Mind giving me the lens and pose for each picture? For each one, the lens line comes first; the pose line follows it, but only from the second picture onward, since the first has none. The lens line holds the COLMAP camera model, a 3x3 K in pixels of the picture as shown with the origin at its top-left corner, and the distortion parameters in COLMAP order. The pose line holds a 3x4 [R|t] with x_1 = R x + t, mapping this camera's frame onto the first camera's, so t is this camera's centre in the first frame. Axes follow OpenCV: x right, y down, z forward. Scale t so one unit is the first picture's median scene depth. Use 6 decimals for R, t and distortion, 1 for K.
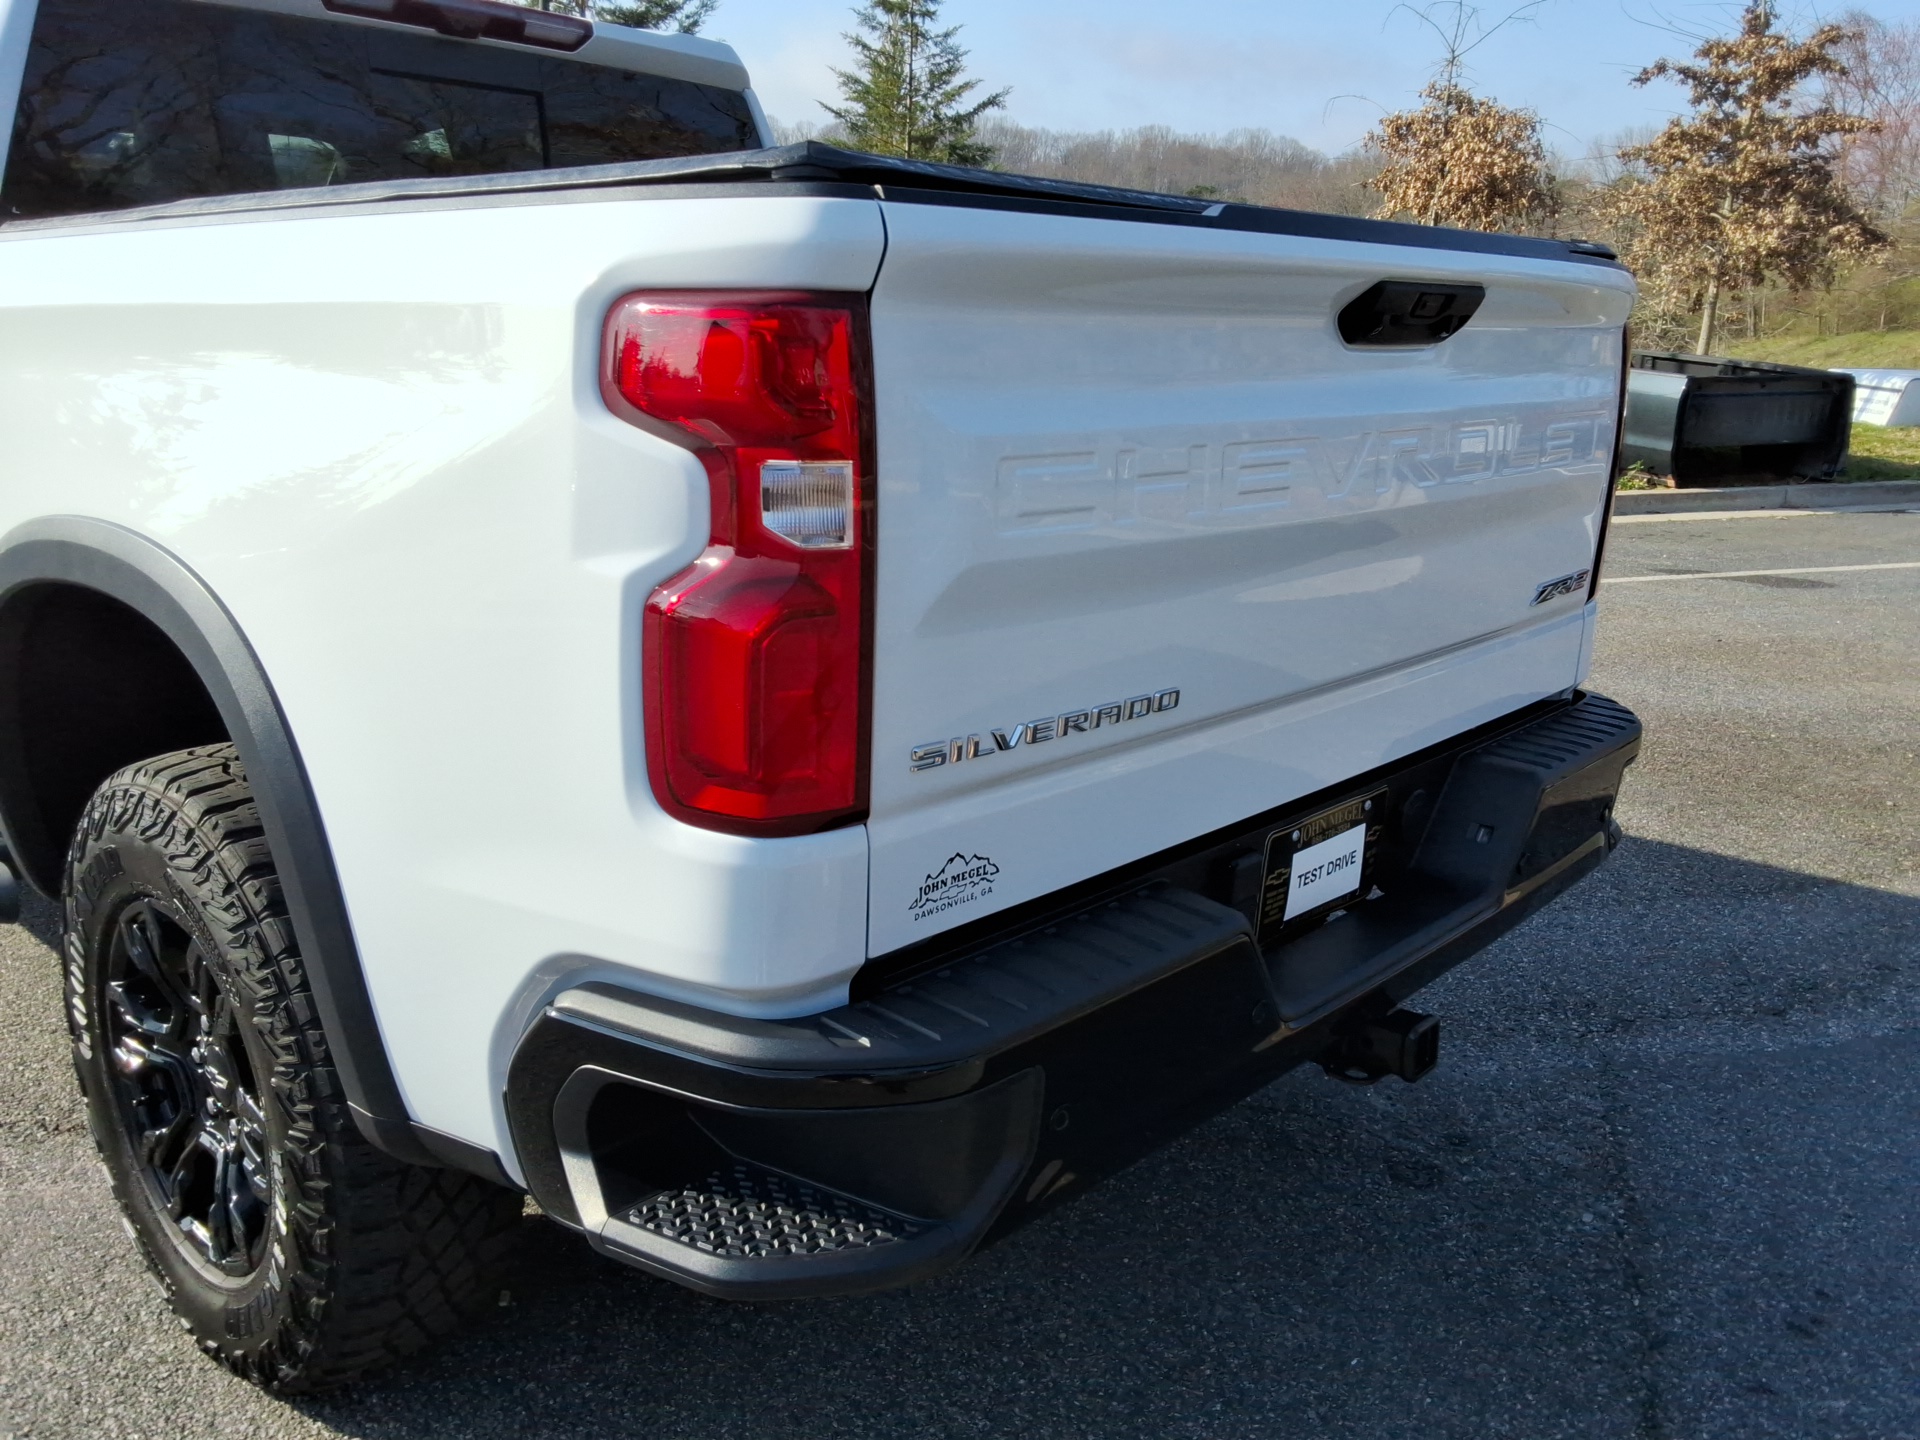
lens RADIAL K [[1548.6, 0, 987.2], [0, 1548.6, 685.6], [0, 0, 1]] dist [0.108958, -0.164961]
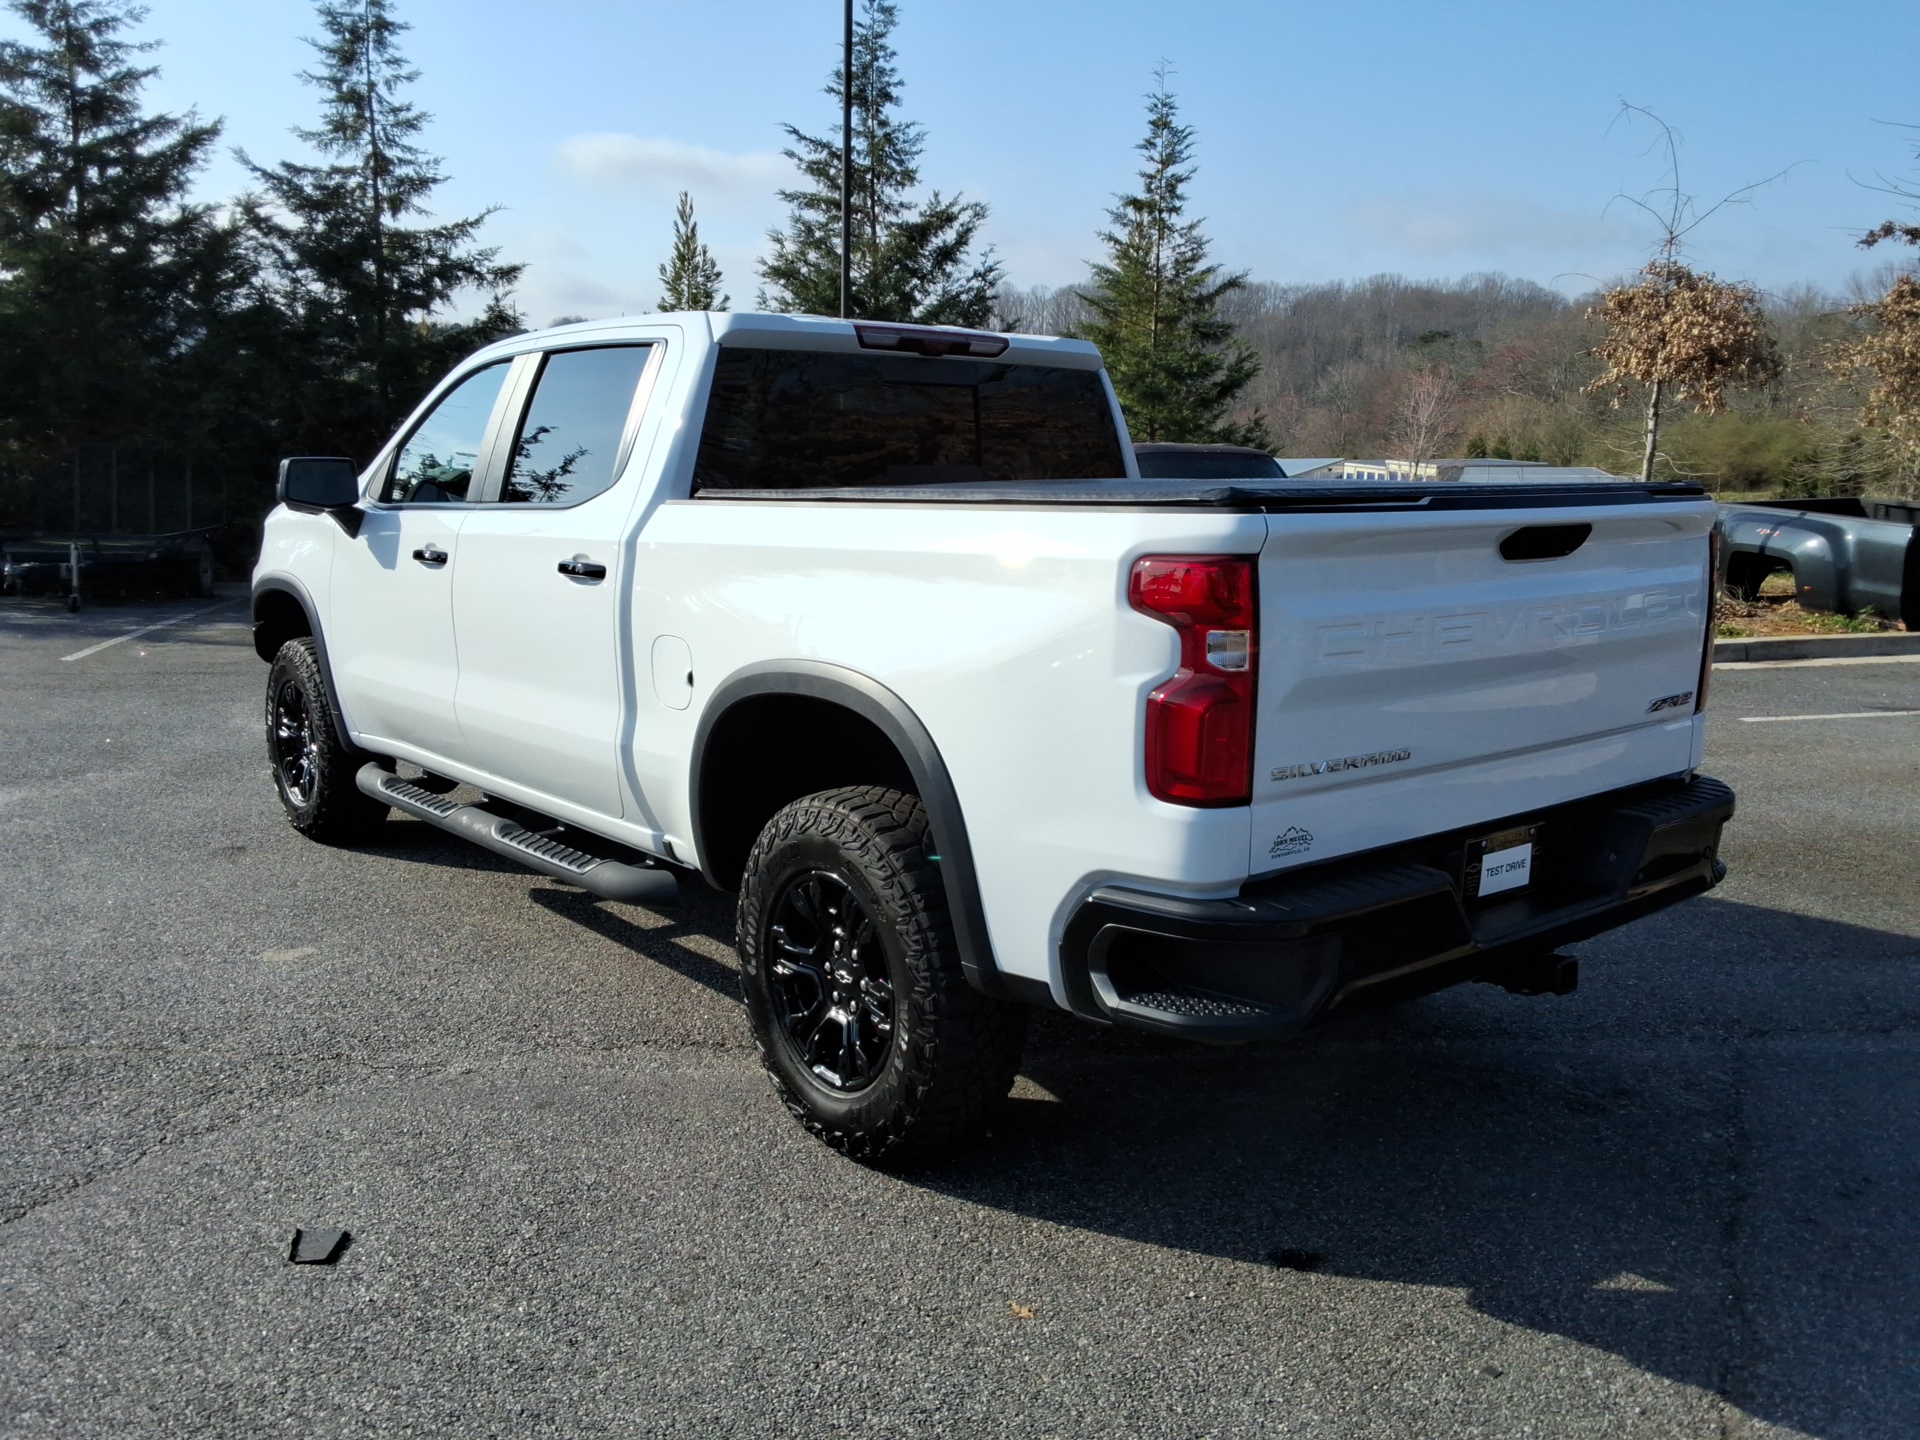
lens RADIAL K [[1548.6, 0, 976.7], [0, 1548.6, 690.0], [0, 0, 1]] dist [0.108958, -0.164961]
pose [[0.988552, 0.000112, -0.150882, -0.055760], [-0.013534, 0.996035, -0.087932, 0.054316], [0.150274, 0.088967, 0.984633, -0.479259]]
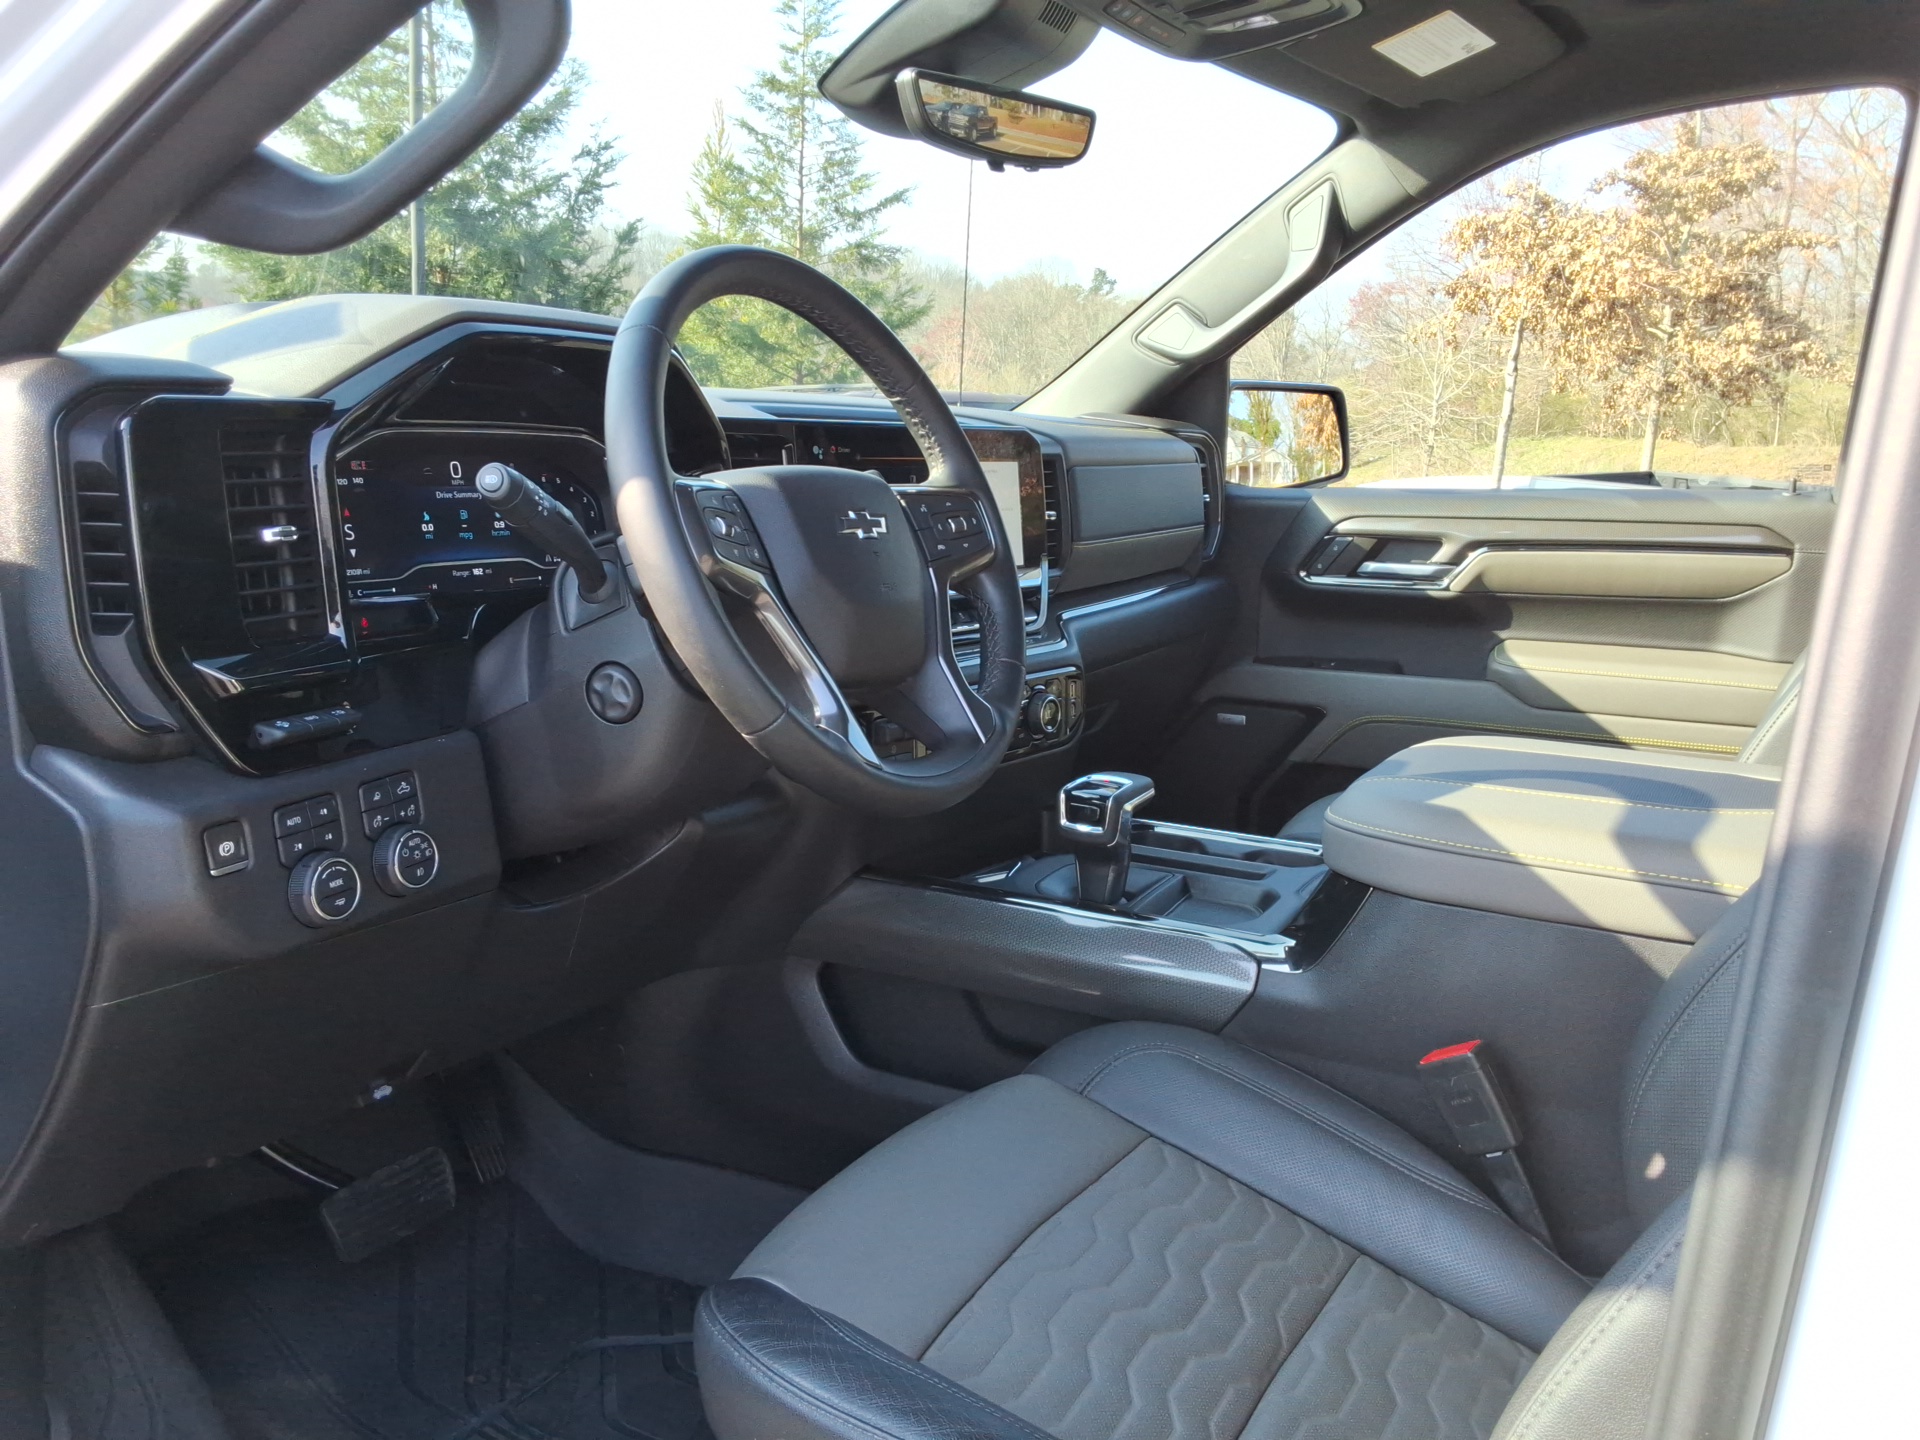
lens RADIAL K [[1548.6, 0, 978.3], [0, 1548.6, 681.8], [0, 0, 1]] dist [0.108958, -0.164961]
pose [[0.977001, -0.037445, 0.209921, -0.927493], [0.051749, 0.996667, -0.063062, -0.268354], [-0.206860, 0.072475, 0.975682, 0.961014]]
